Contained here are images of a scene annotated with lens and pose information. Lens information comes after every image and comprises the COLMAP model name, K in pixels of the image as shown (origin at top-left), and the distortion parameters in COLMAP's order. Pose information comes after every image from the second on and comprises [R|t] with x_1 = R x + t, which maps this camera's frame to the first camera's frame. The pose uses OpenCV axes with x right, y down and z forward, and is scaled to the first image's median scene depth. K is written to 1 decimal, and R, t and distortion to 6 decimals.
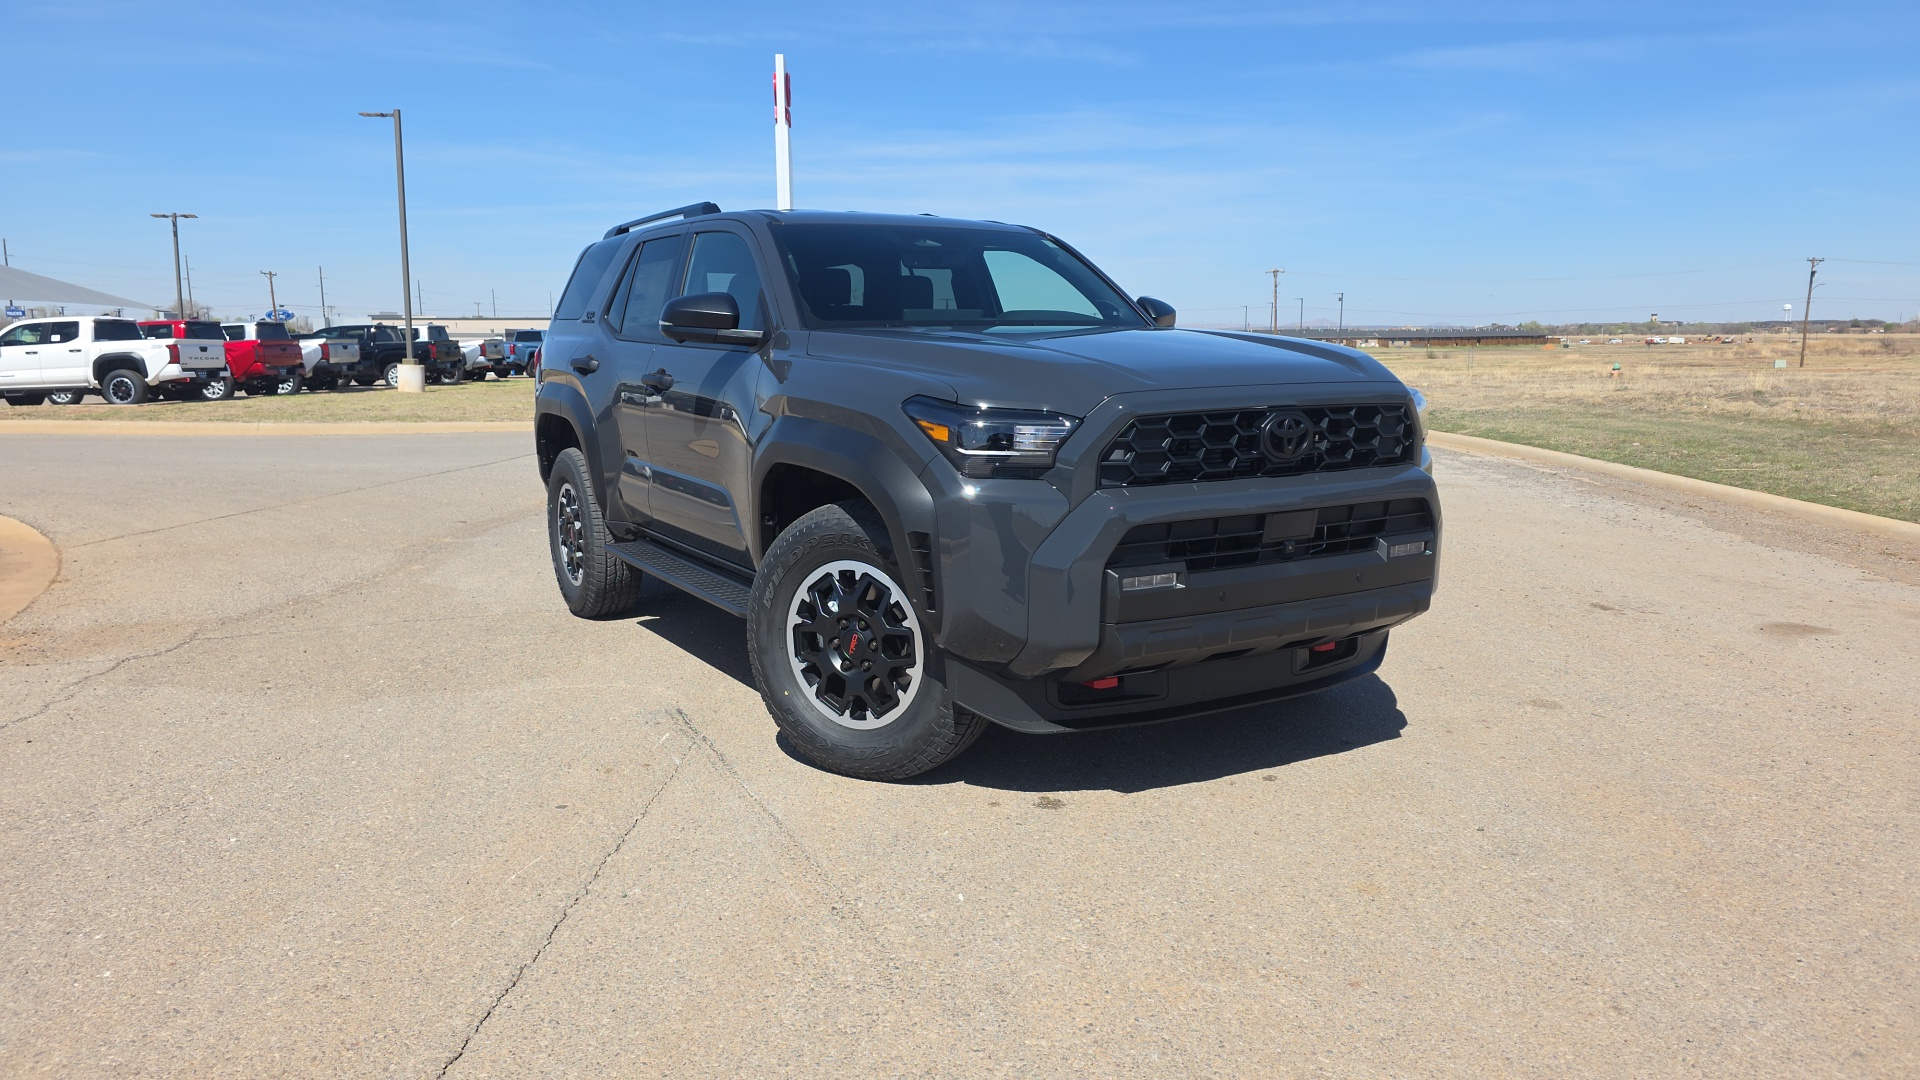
lens RADIAL K [[1291.1, 0, 908.1], [0, 1291.1, 584.5], [0, 0, 1]] dist [0.057236, -0.055803]
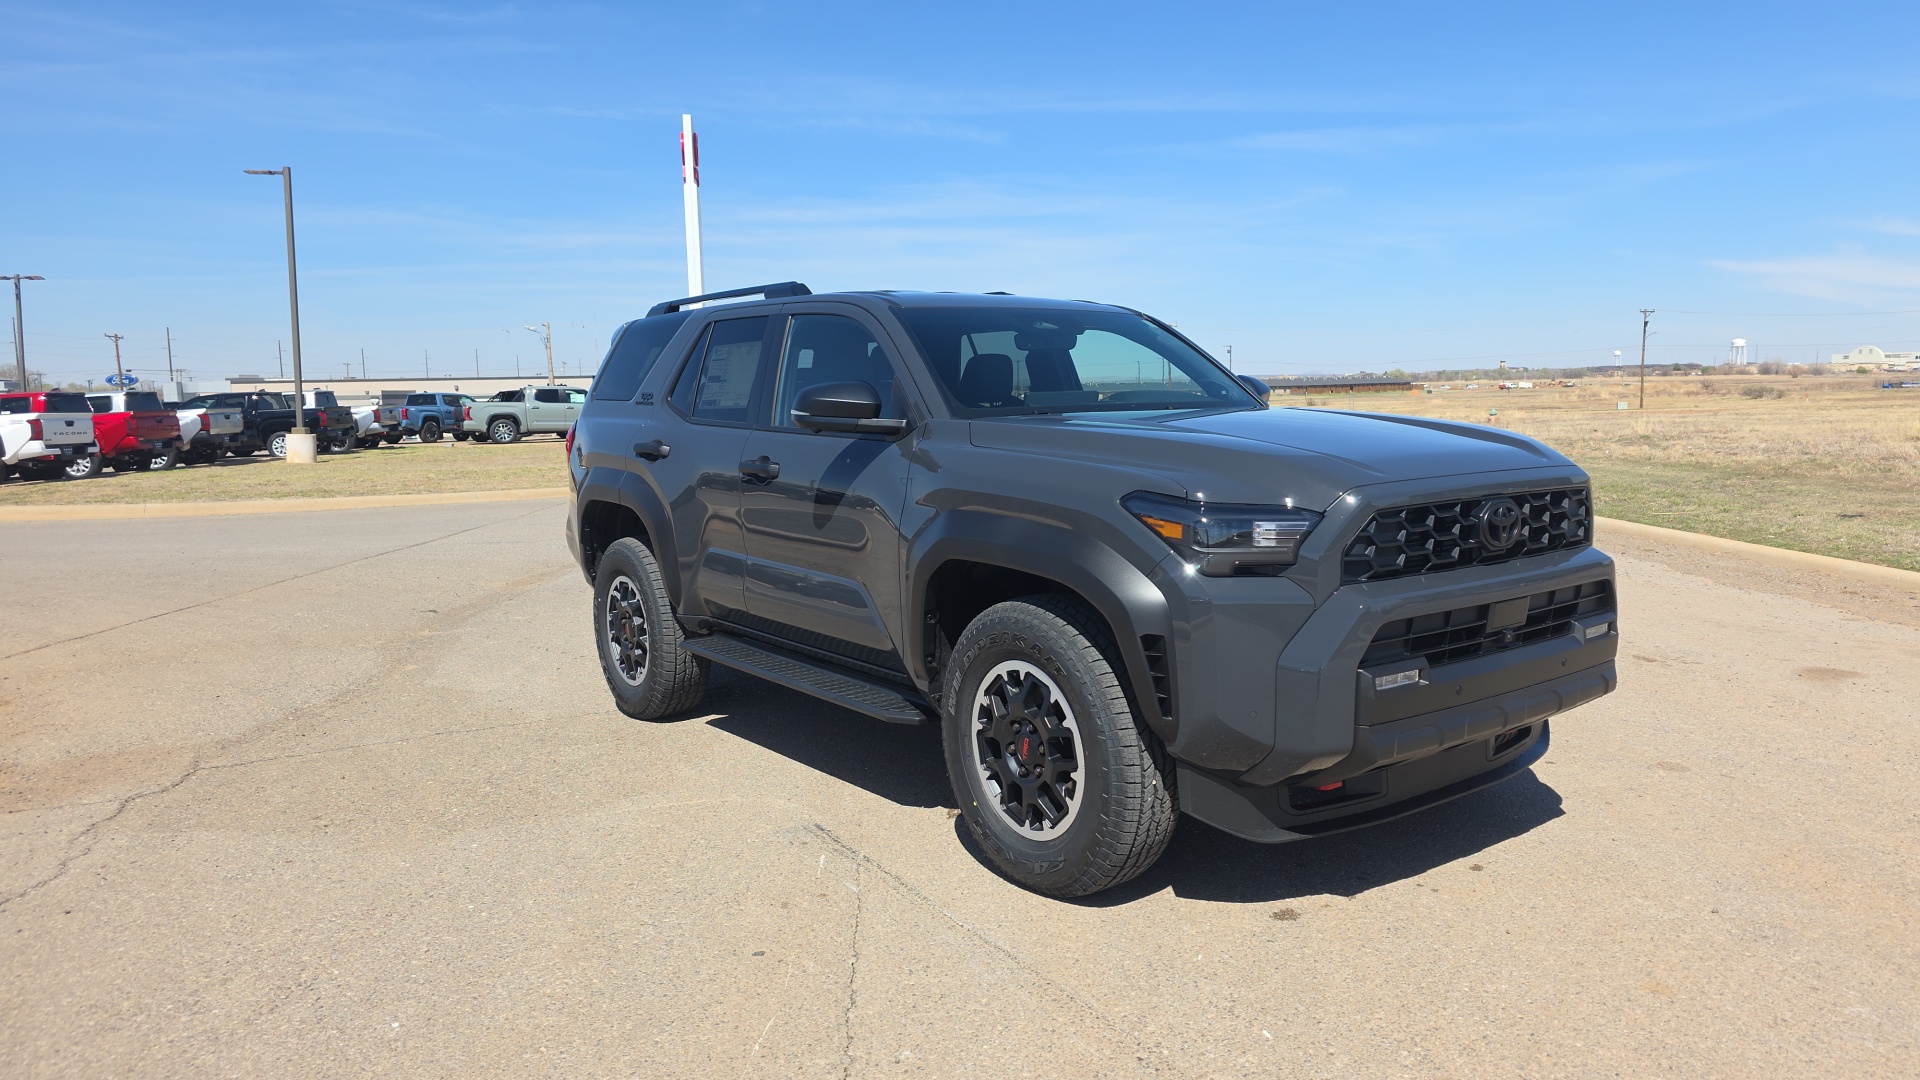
lens RADIAL K [[1299.5, 0, 980.7], [0, 1299.5, 549.3], [0, 0, 1]] dist [0.060921, -0.067141]
pose [[0.989551, -0.032803, 0.140404, -0.150485], [0.041954, 0.997149, -0.062720, -0.029668], [-0.137946, 0.067955, 0.988106, 0.038499]]
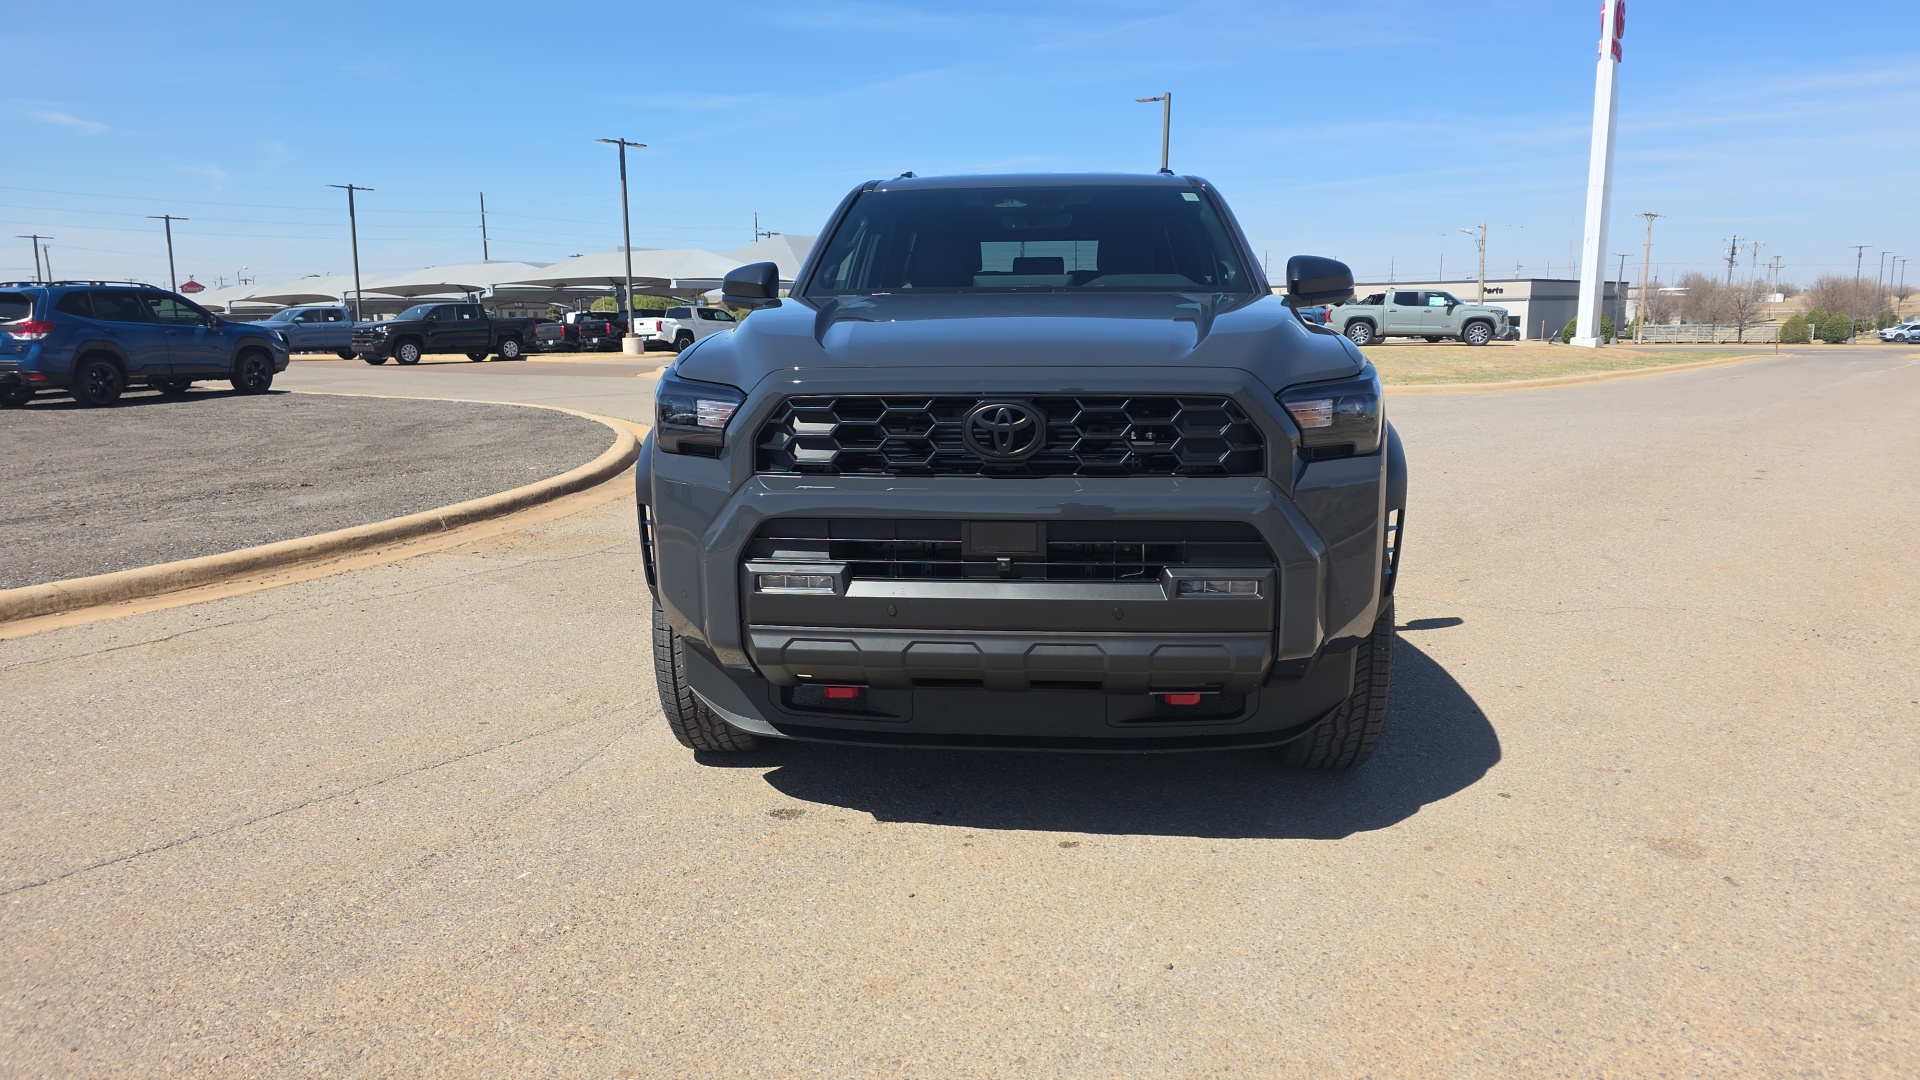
lens RADIAL K [[1279.4, 0, 980.6], [0, 1279.4, 547.0], [0, 0, 1]] dist [0.065717, -0.065270]
pose [[0.820767, 0.100500, -0.562353, 0.457633], [-0.100905, 0.994430, 0.030444, -0.038668], [0.562281, 0.031757, 0.826336, 0.199149]]
